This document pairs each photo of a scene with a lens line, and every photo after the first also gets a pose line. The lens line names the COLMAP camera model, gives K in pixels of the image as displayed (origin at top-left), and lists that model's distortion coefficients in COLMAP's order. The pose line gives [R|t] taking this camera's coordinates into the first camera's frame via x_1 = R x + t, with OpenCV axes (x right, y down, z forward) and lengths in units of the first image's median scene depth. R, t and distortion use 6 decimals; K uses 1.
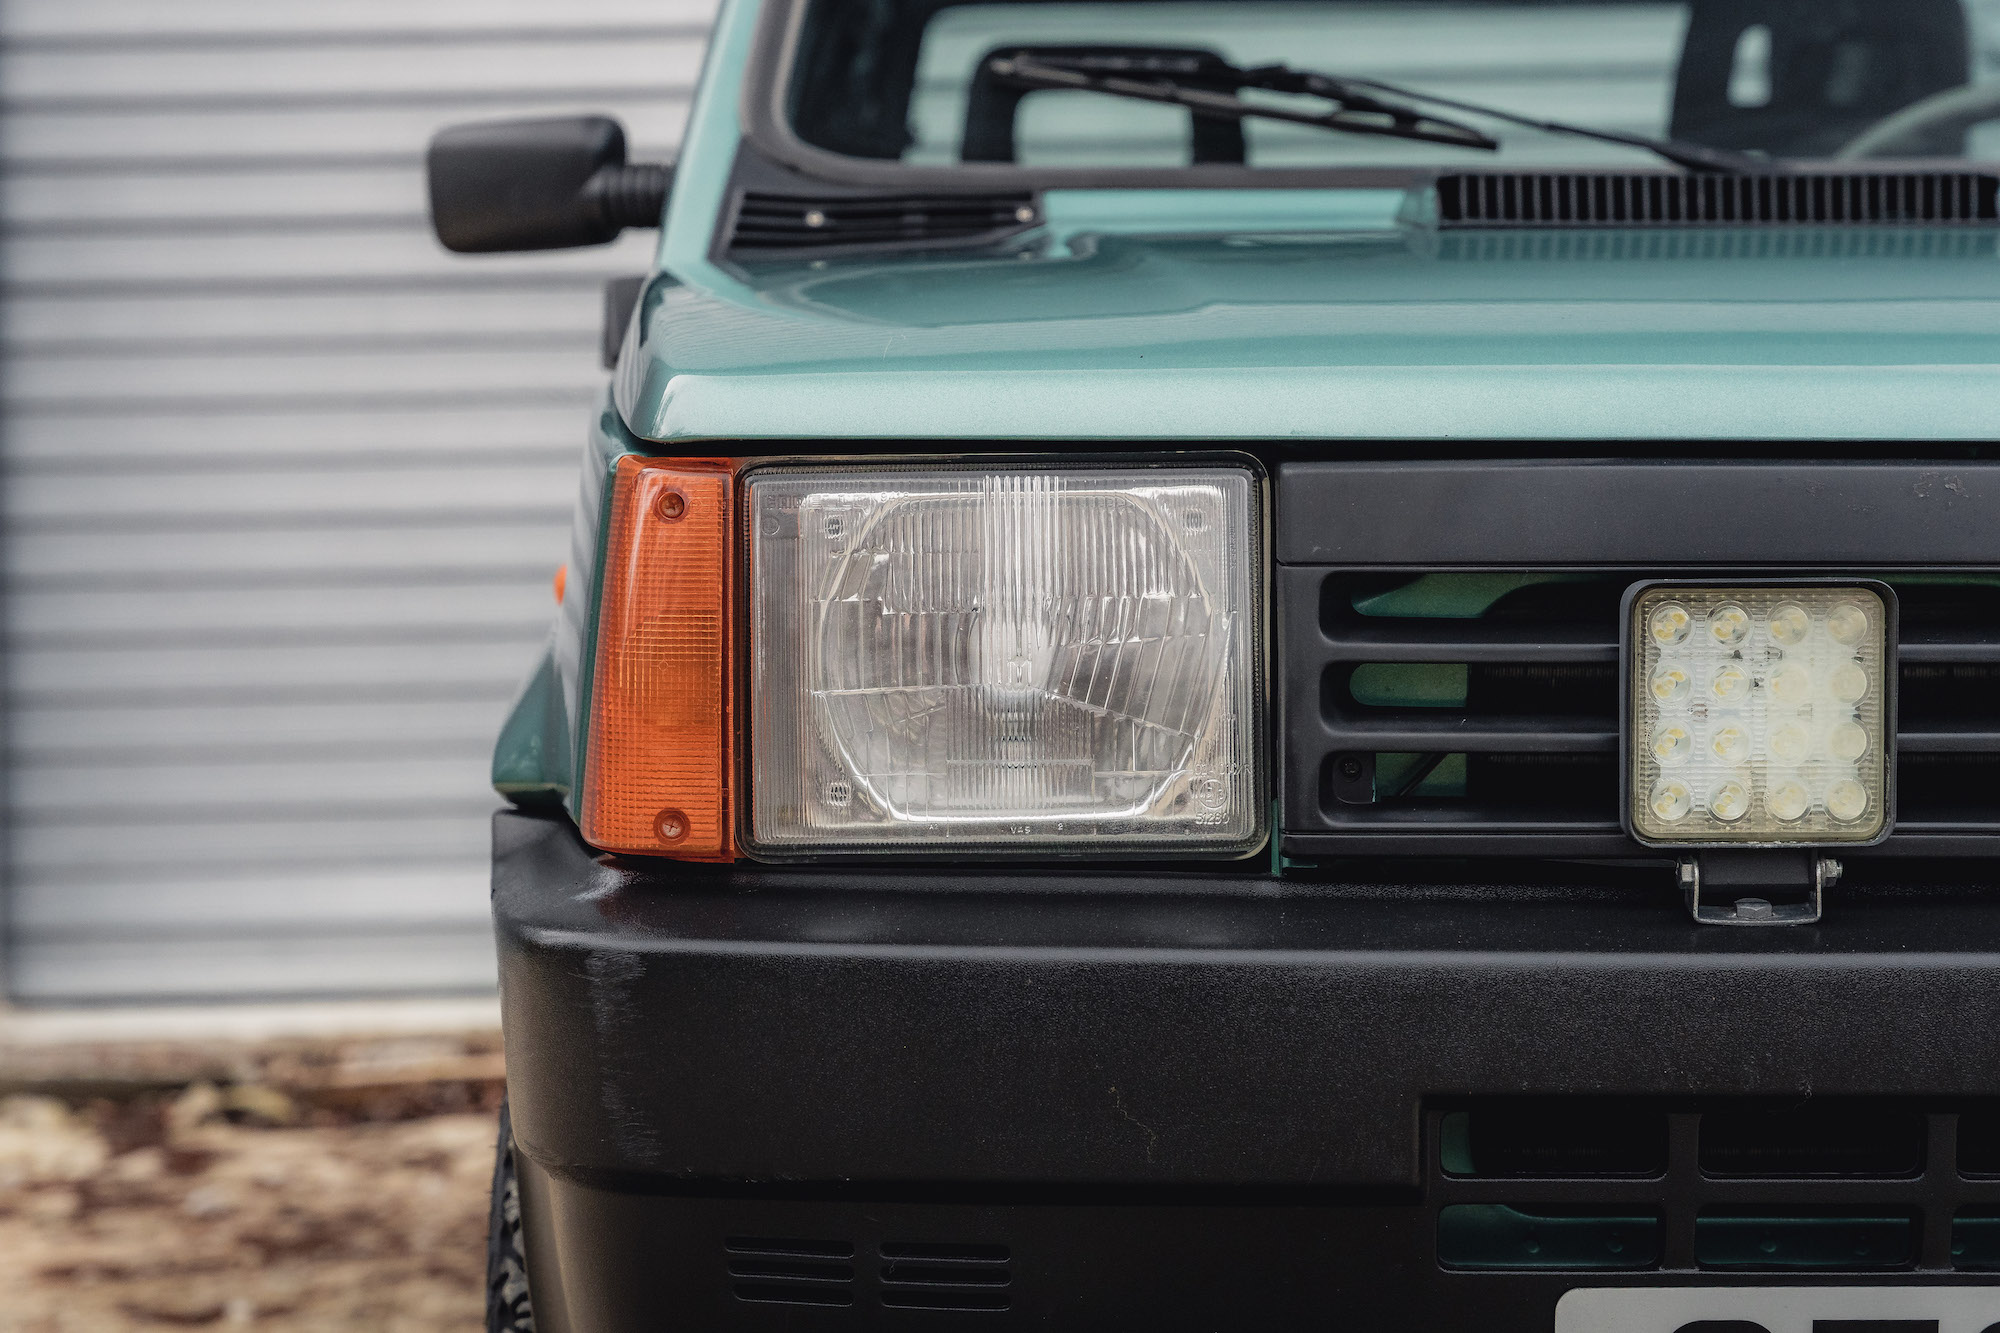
lens RADIAL K [[4136.4, 0, 997.9], [0, 4136.4, 702.1], [0, 0, 1]] dist [0.060249, 0.130575]
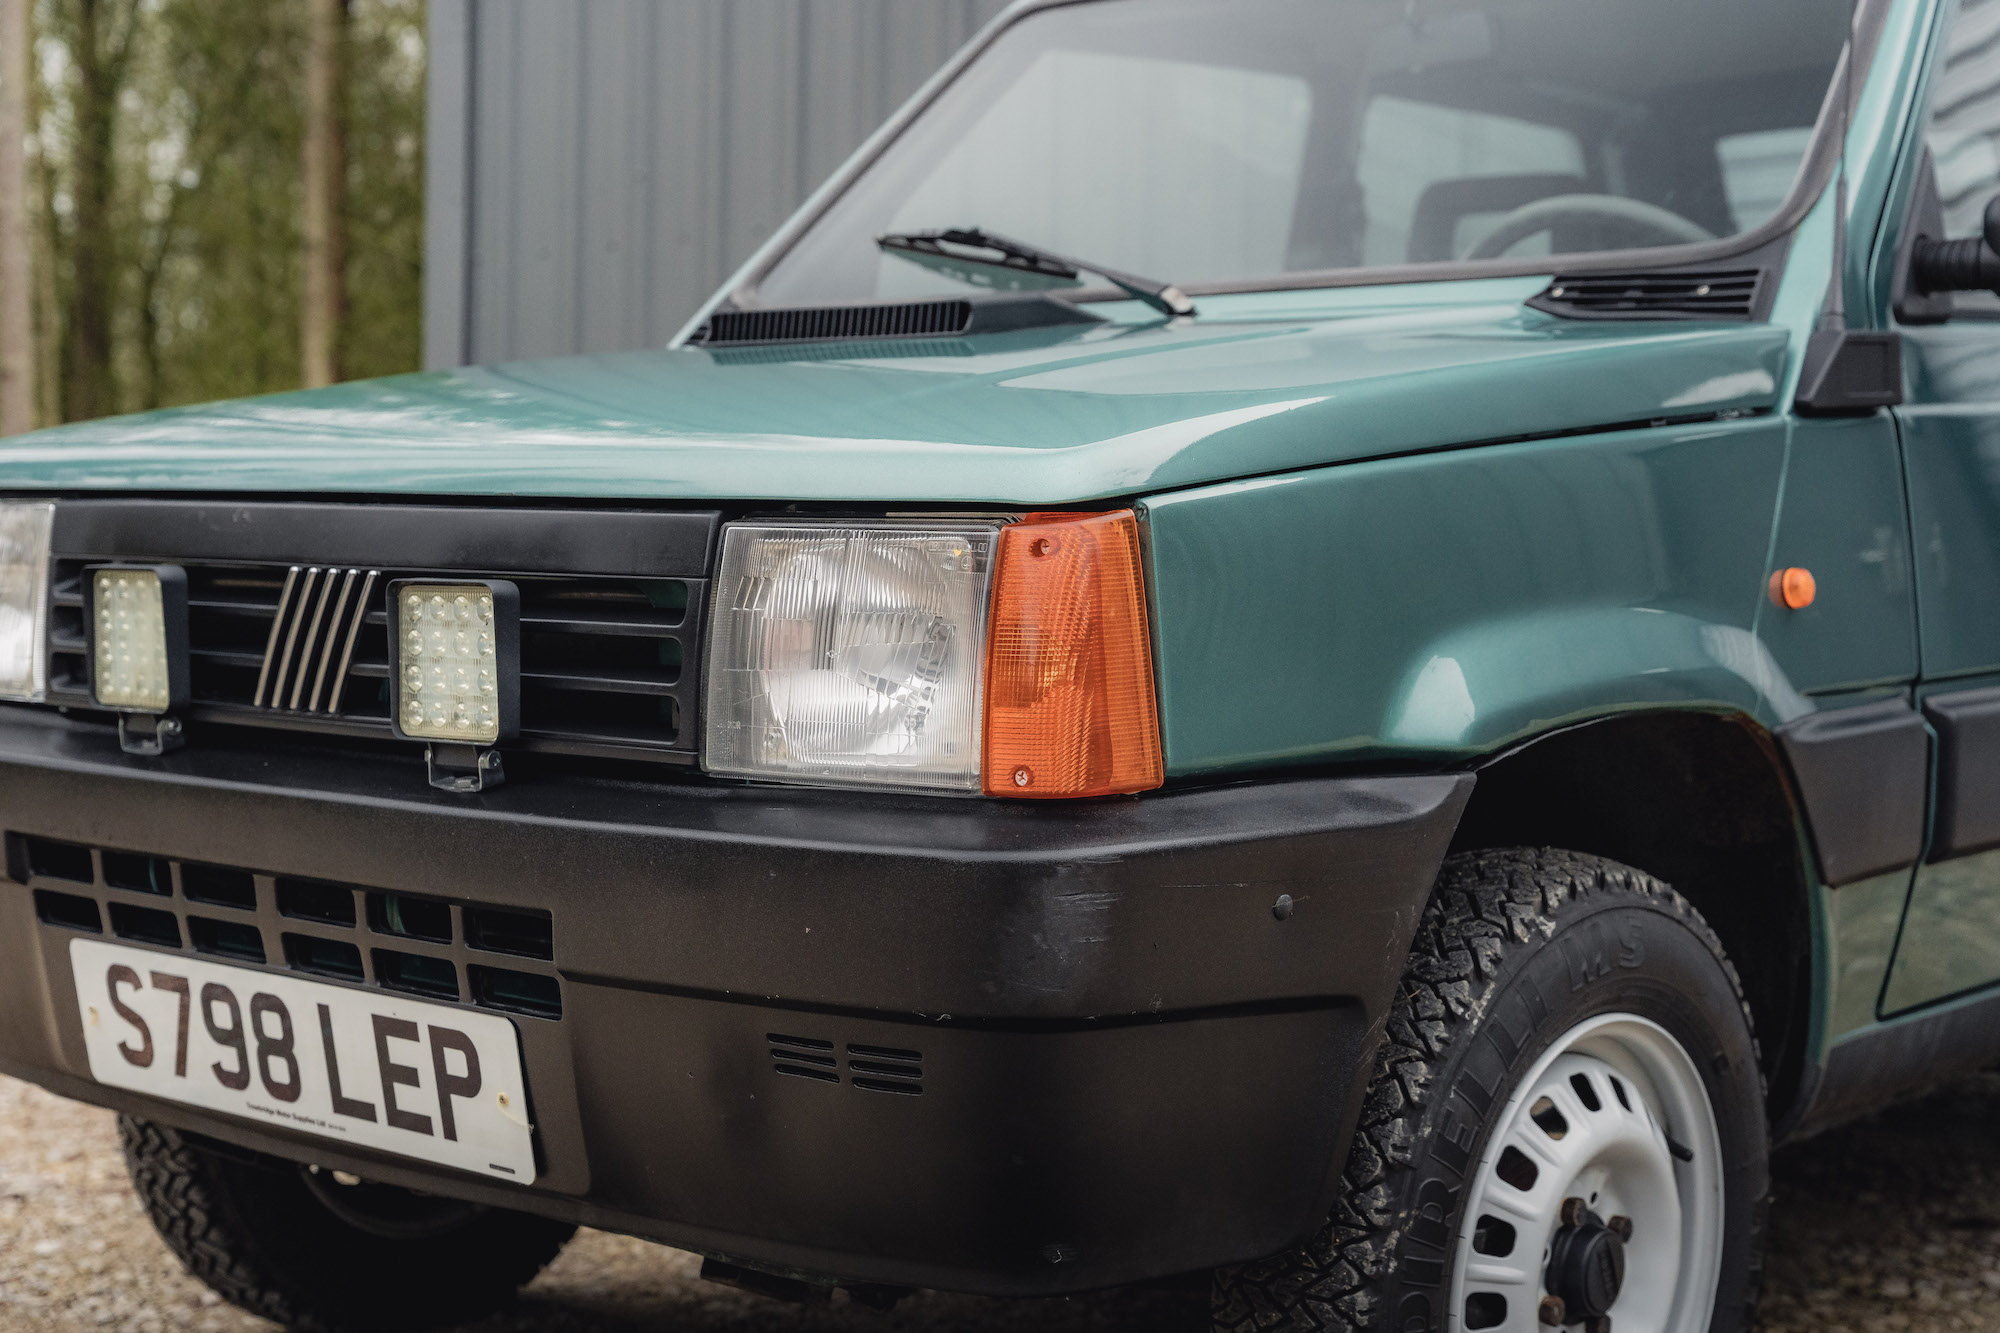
lens RADIAL K [[3001.4, 0, 999.3], [0, 3001.4, 657.4], [0, 0, 1]] dist [0.024653, 0.079930]
pose [[0.733877, 0.041697, -0.678001, 1.252213], [-0.031984, 0.999128, 0.026827, -0.033871], [0.678529, 0.001997, 0.734571, 0.254172]]
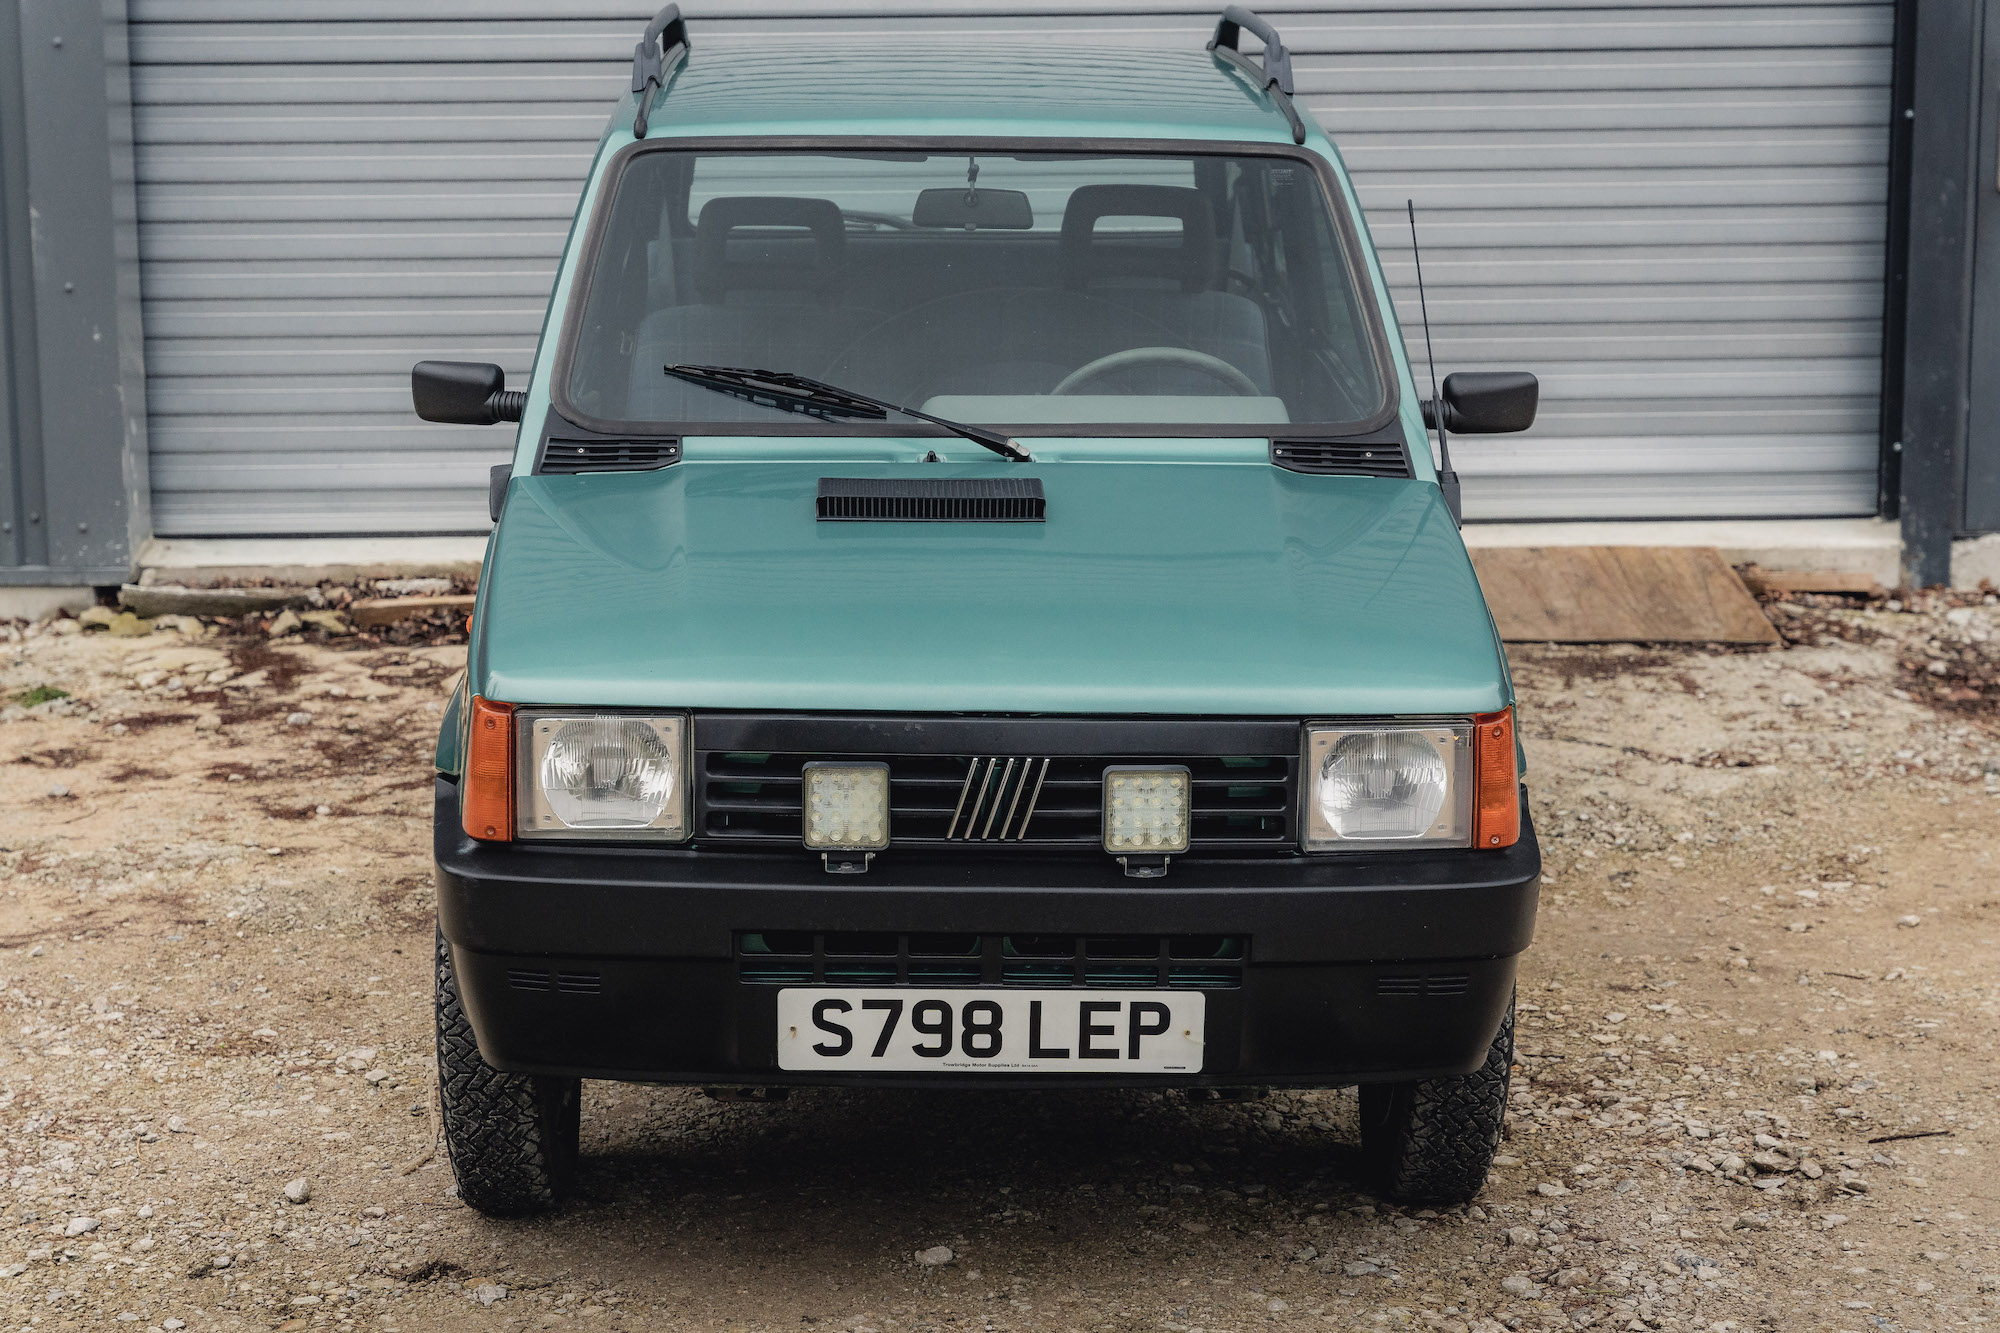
lens RADIAL K [[3843.8, 0, 991.9], [0, 3843.8, 655.4], [0, 0, 1]] dist [0.033176, 0.149219]
pose [[0.999876, 0.015160, 0.004365, 0.252542], [-0.015695, 0.983953, 0.177735, -0.555985], [-0.001601, -0.177781, 0.984069, -1.601758]]
